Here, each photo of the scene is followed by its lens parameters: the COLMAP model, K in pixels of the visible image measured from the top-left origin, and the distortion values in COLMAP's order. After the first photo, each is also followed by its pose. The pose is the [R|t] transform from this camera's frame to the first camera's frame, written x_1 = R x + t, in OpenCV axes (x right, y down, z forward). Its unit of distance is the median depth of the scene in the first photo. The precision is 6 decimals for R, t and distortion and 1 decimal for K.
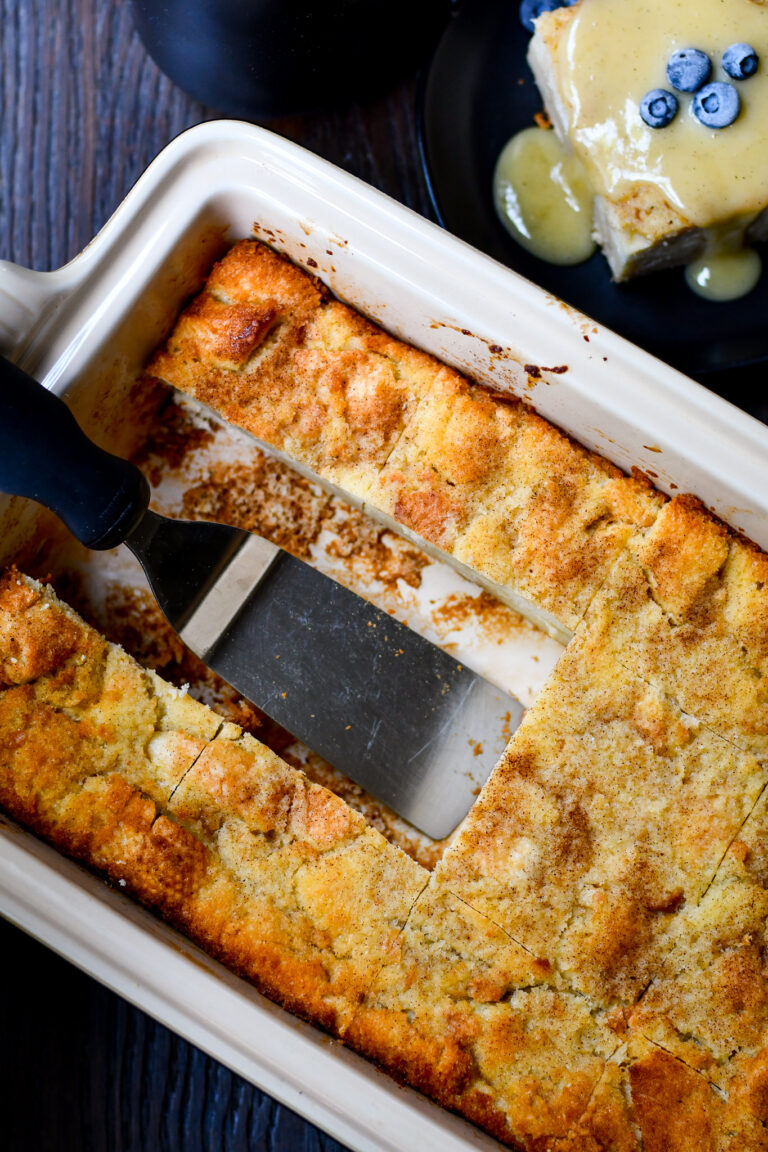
lens RADIAL K [[2817.8, 0, 384.0], [0, 2817.8, 576.0], [0, 0, 1]] dist [-0.154268, -0.698368]
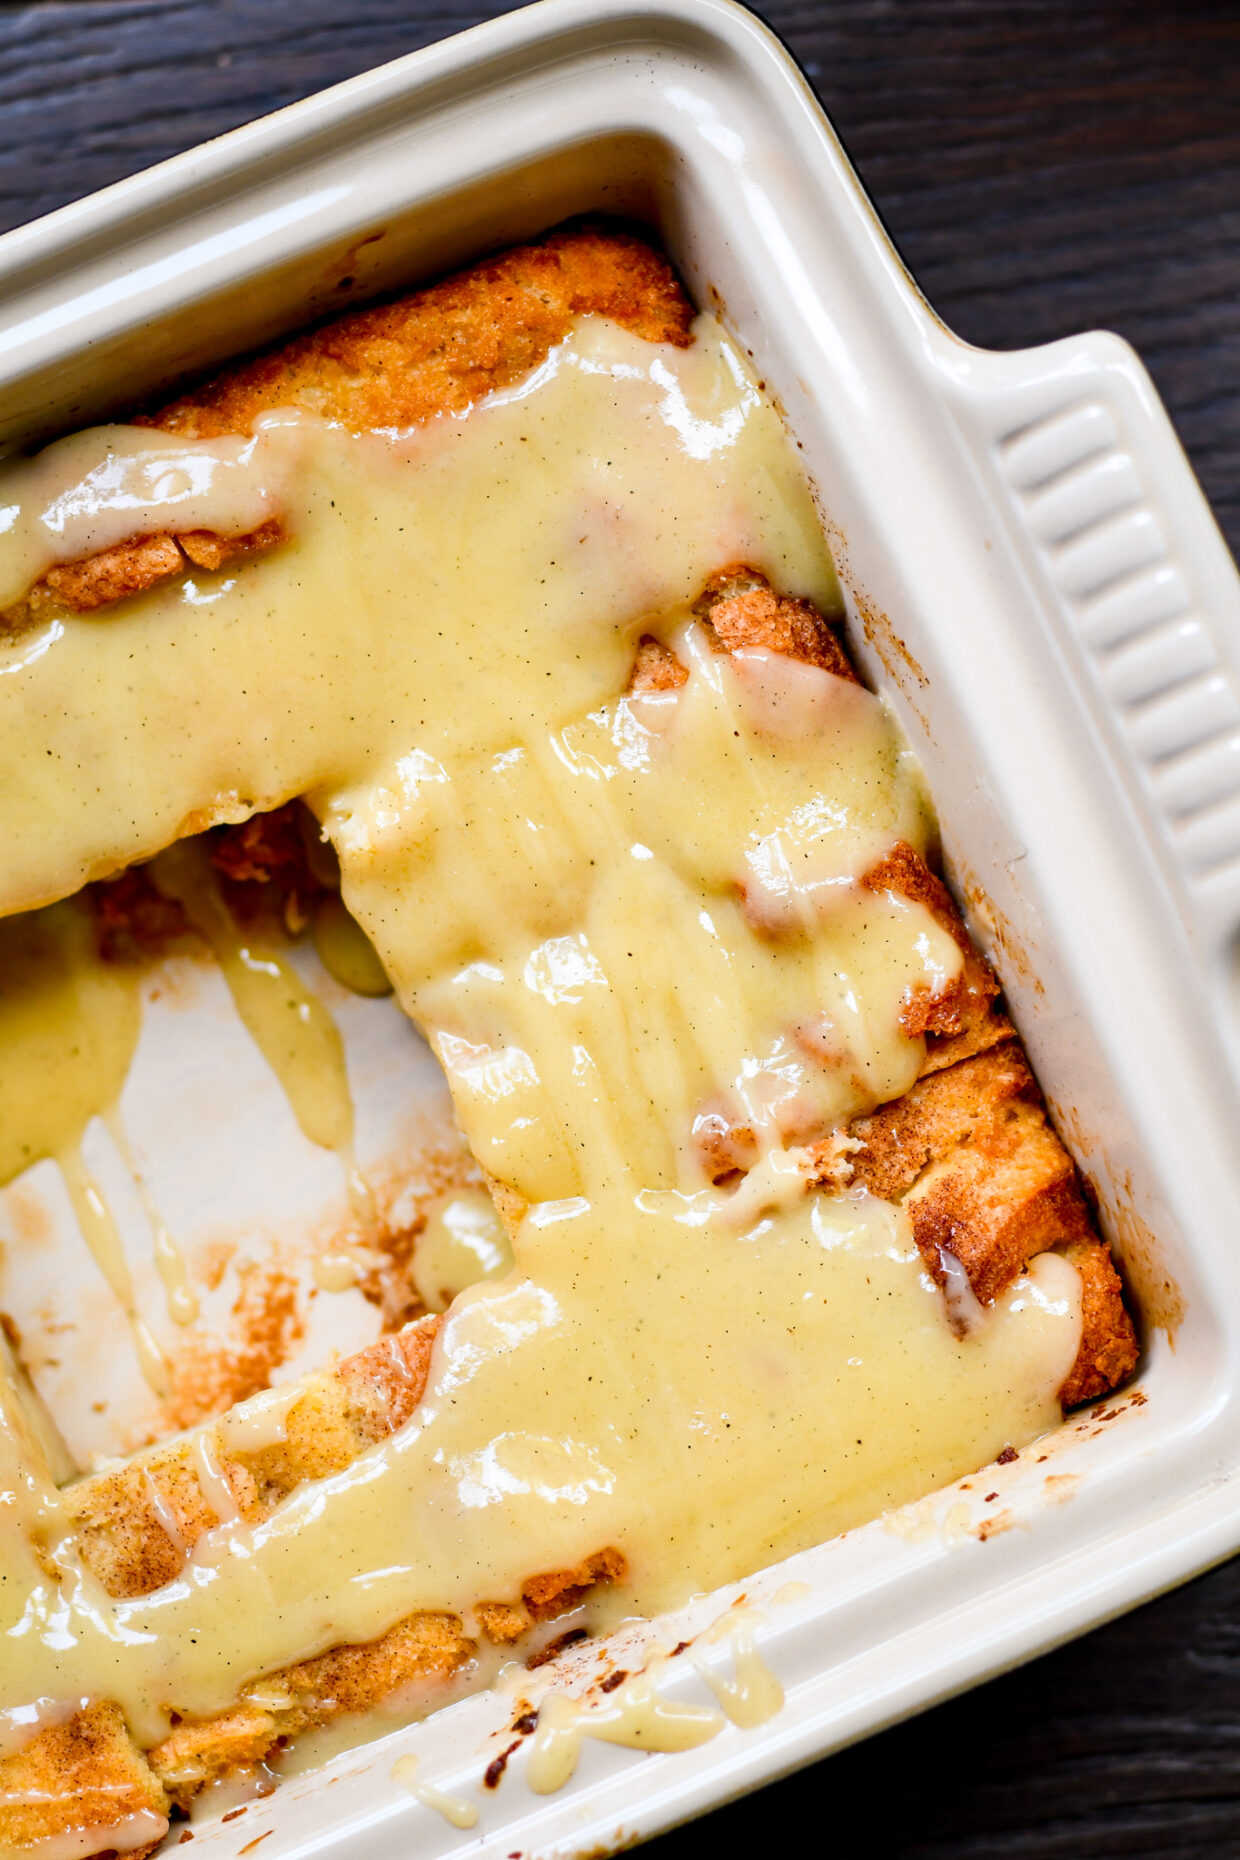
lens RADIAL K [[4549.6, 0, 620.0], [0, 4549.6, 930.0], [0, 0, 1]] dist [-0.154268, -0.698368]
pose [[-0.537392, 0.842999, -0.023728, -0.047065], [-0.832263, -0.525584, 0.176351, -0.144752], [0.136193, 0.114517, 0.984041, 0.240239]]
